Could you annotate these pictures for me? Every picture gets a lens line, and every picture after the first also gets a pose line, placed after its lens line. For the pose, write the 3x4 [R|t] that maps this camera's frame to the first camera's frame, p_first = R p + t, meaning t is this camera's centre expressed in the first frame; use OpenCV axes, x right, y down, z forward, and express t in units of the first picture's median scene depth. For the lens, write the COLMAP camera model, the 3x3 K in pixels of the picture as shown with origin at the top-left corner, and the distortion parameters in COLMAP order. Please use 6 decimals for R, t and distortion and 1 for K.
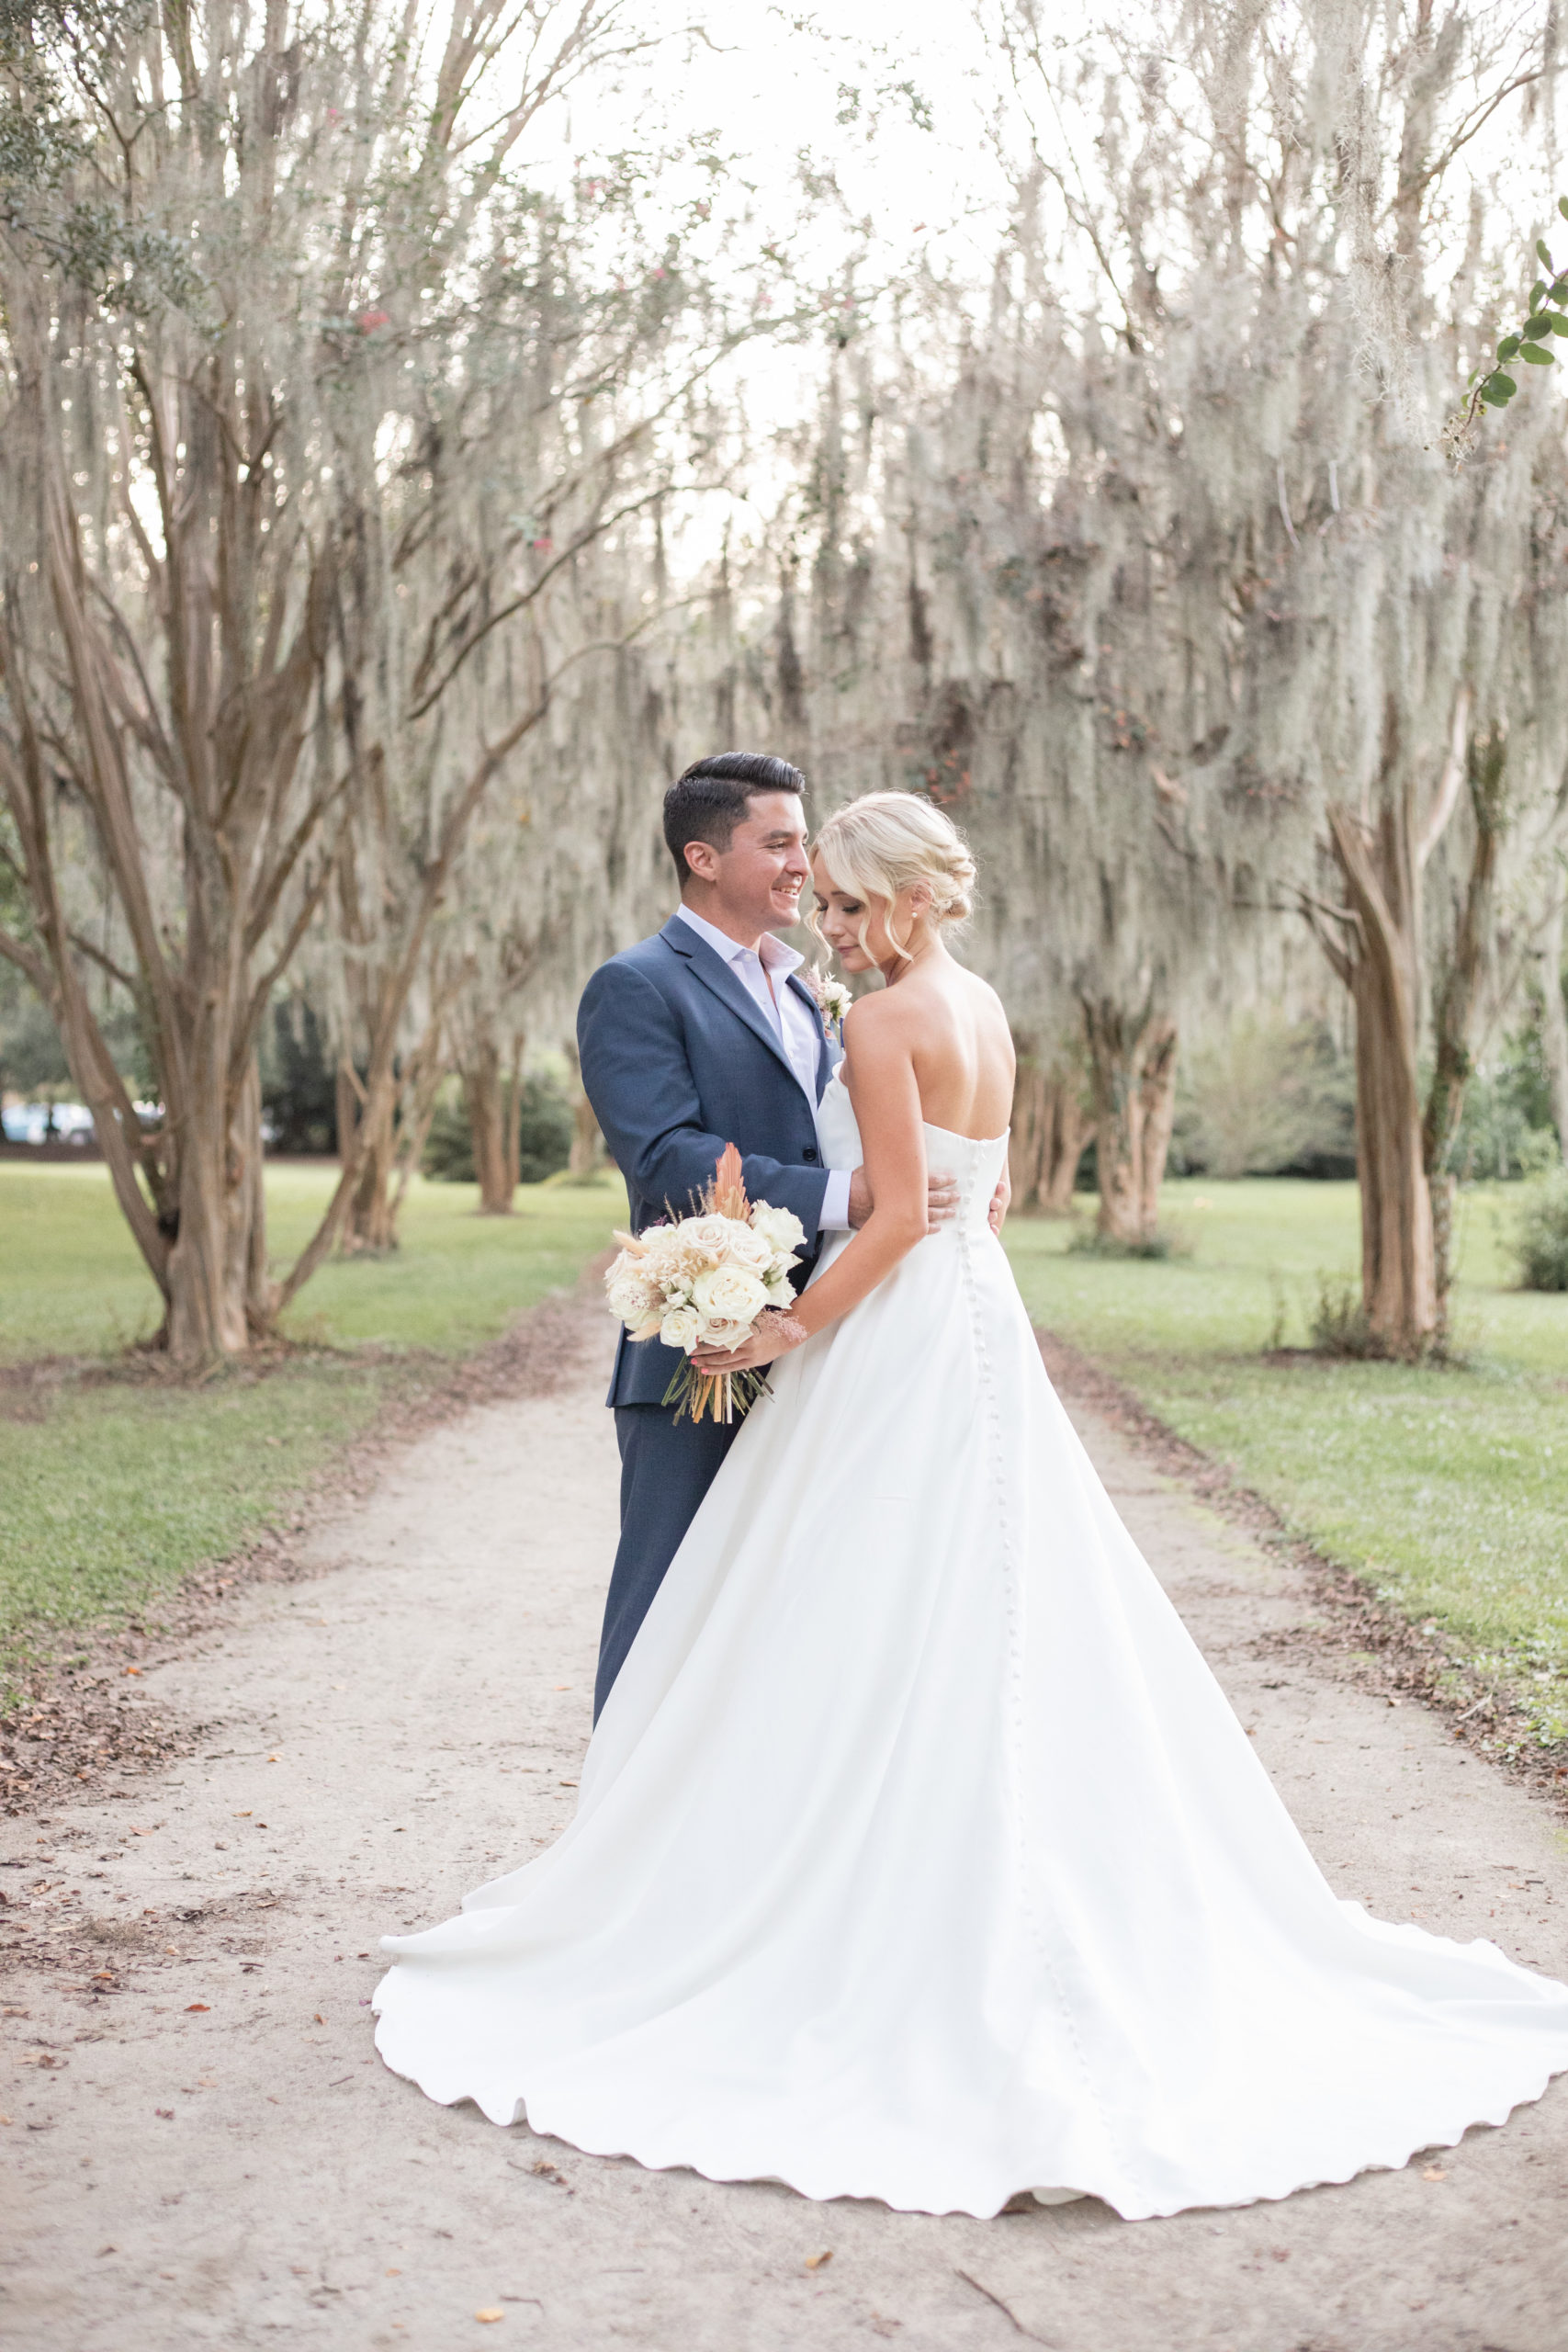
lens RADIAL K [[3374.3, 0, 875.5], [0, 3374.3, 1194.1], [0, 0, 1]] dist [-0.105828, 0.000000]
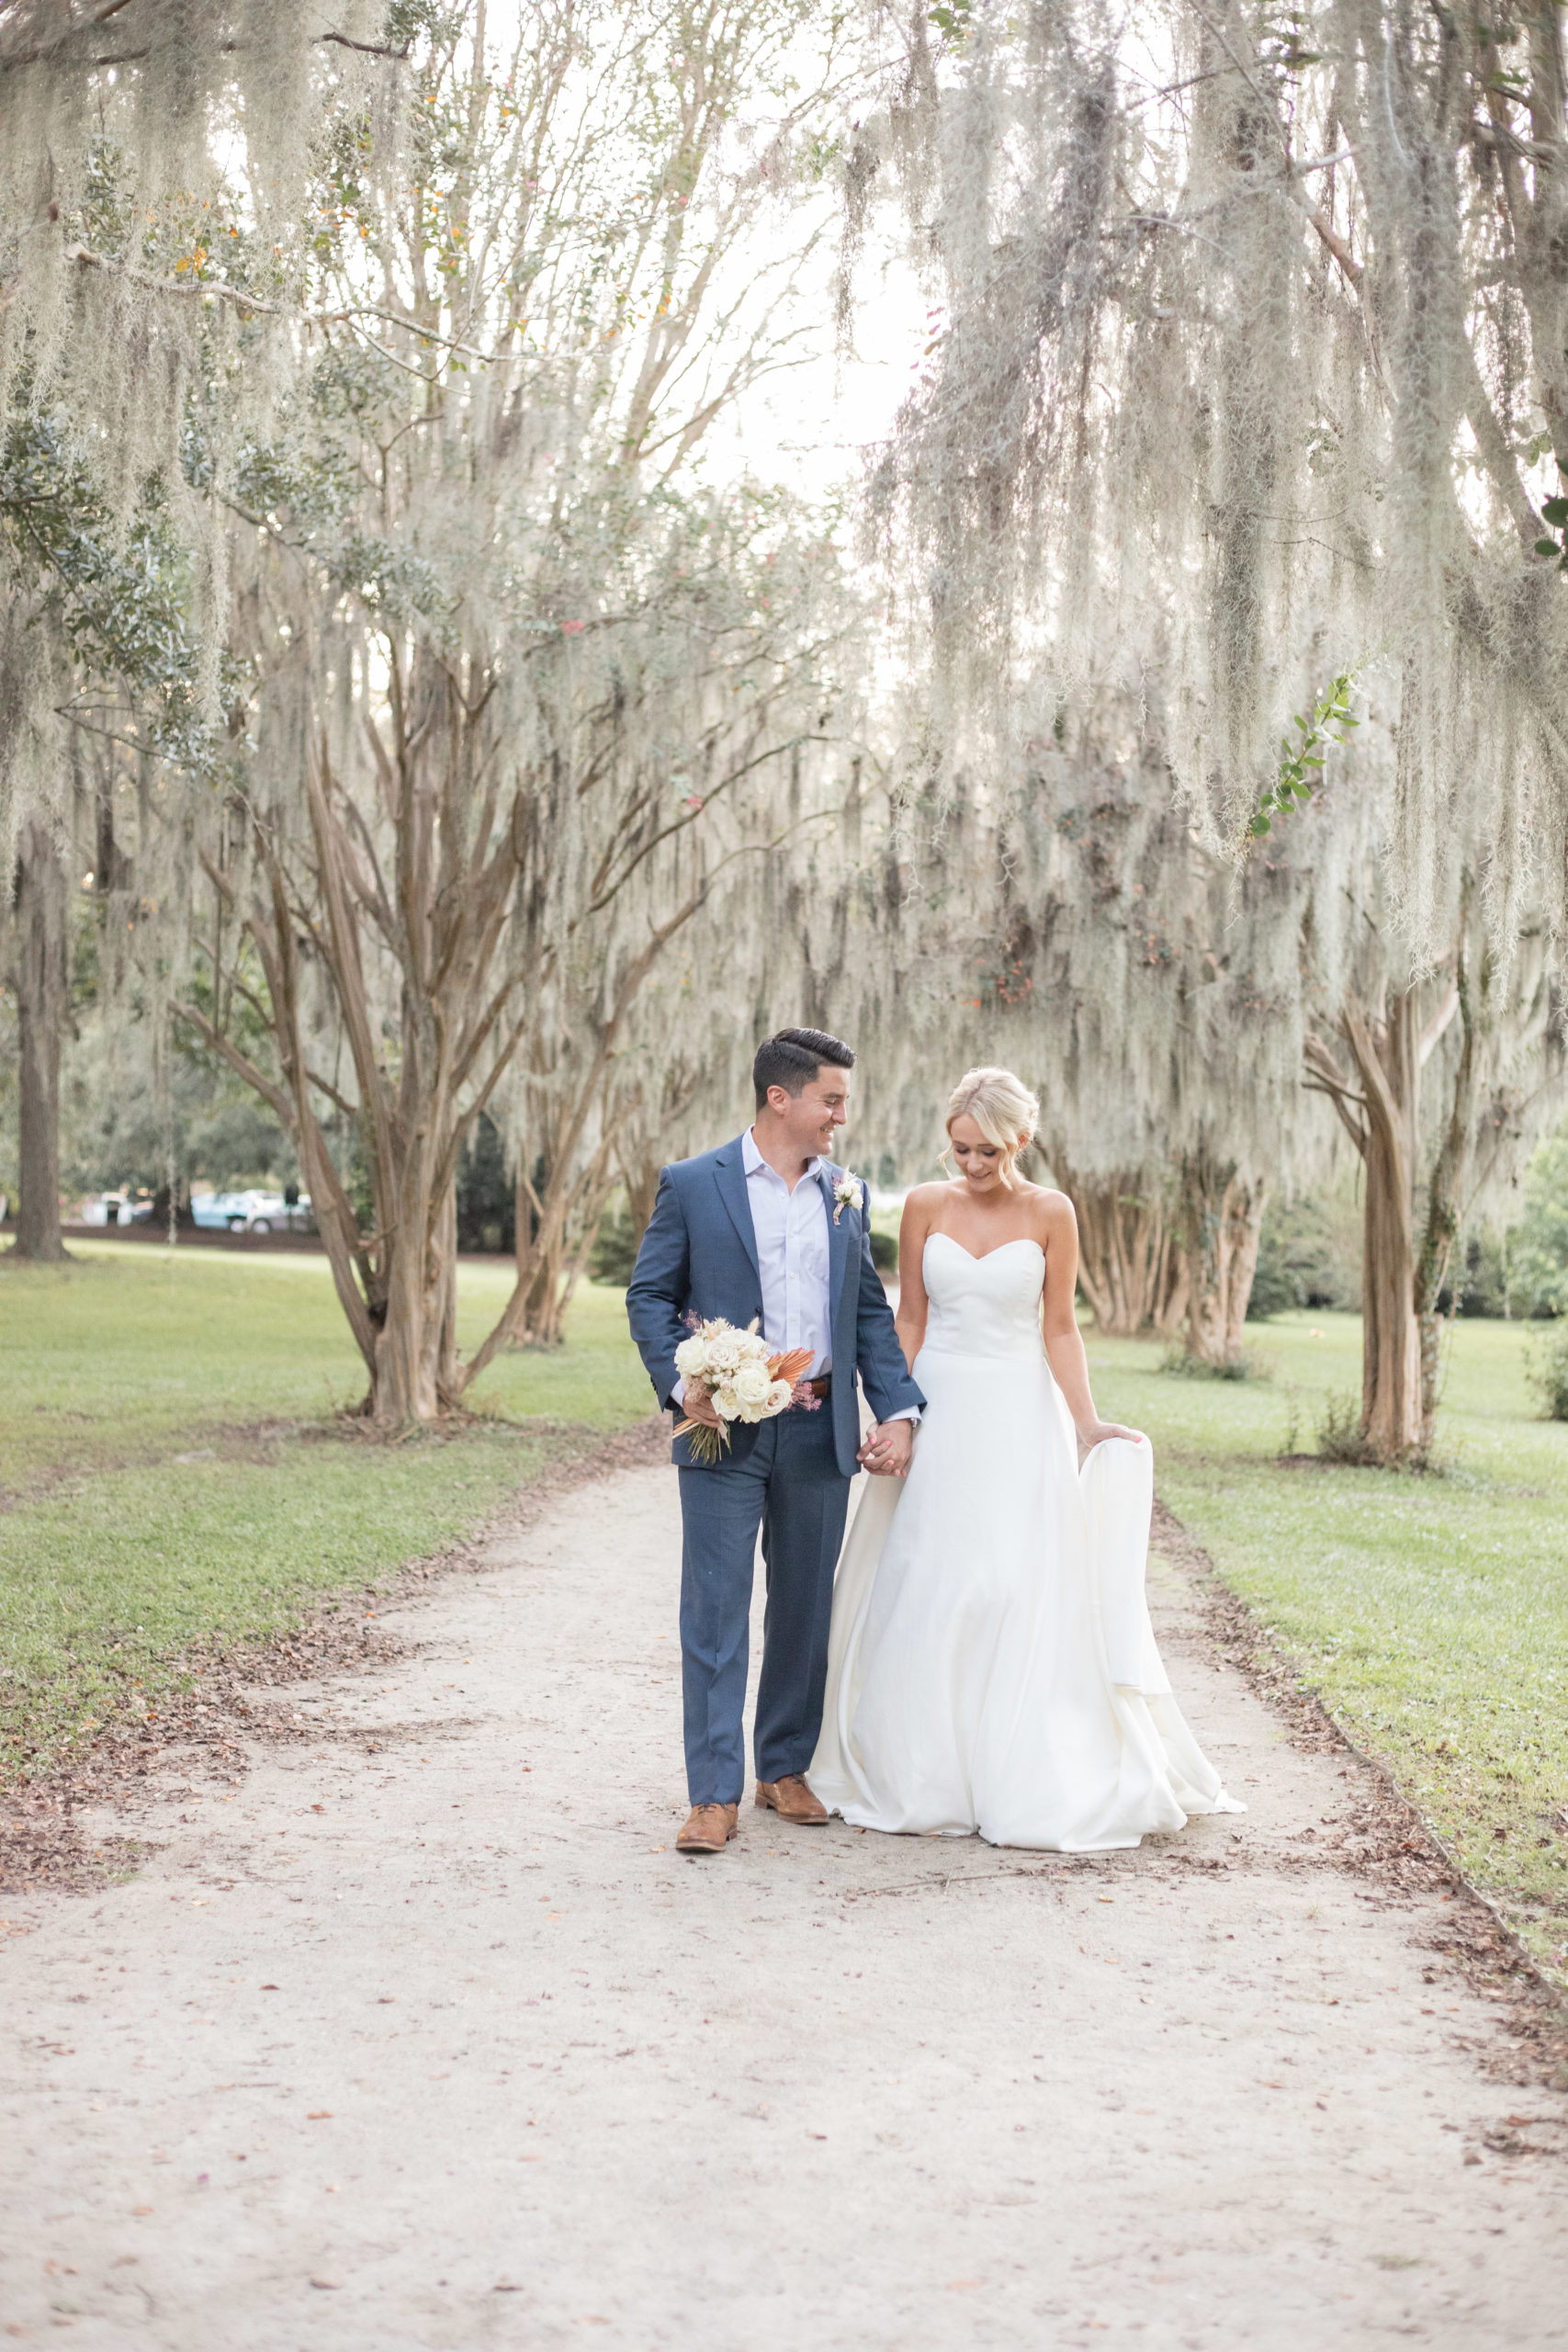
lens RADIAL K [[3374.3, 0, 805.6], [0, 3374.3, 1177.9], [0, 0, 1]] dist [-0.105828, 0.000000]
pose [[0.996733, 0.037872, -0.071331, 0.031763], [-0.040604, 0.998481, -0.037242, -0.000659], [0.069812, 0.040017, 0.996757, -0.222248]]
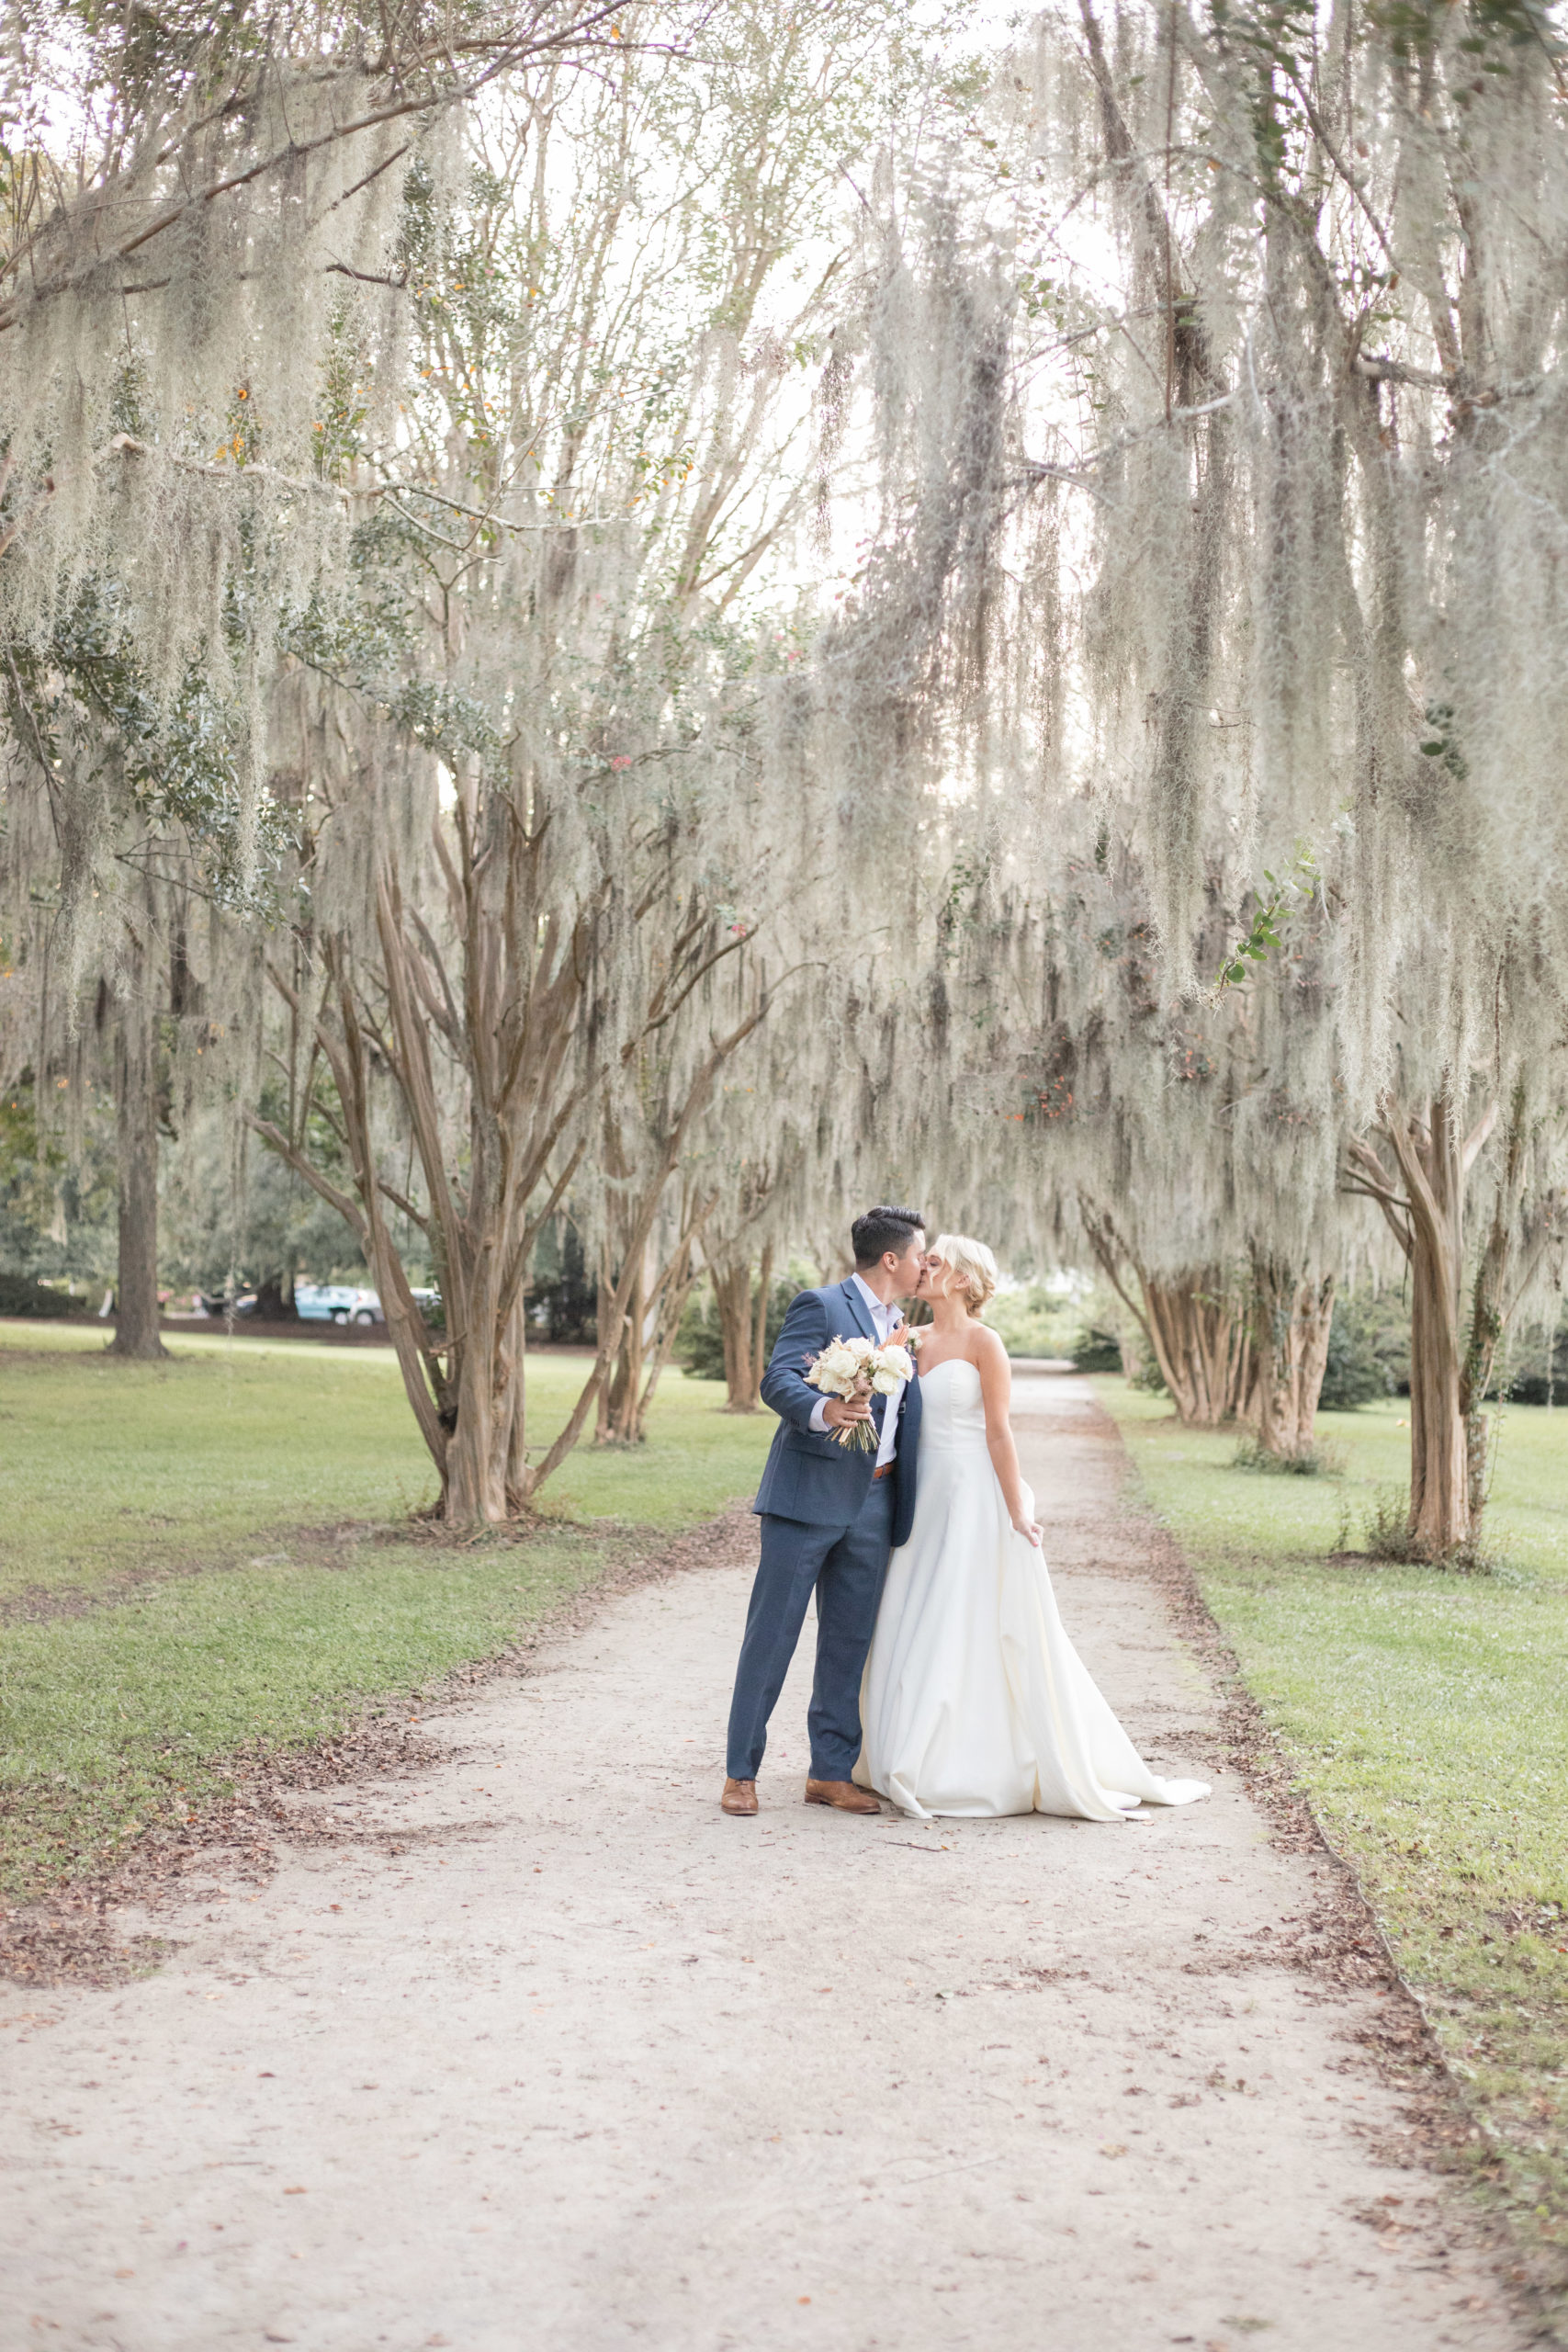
lens RADIAL K [[3374.3, 0, 796.8], [0, 3374.3, 1183.3], [0, 0, 1]] dist [-0.105828, 0.000000]
pose [[0.993929, 0.028734, -0.106203, 0.053026], [-0.035233, 0.997587, -0.059830, -0.008274], [0.104227, 0.063209, 0.992543, -0.255152]]
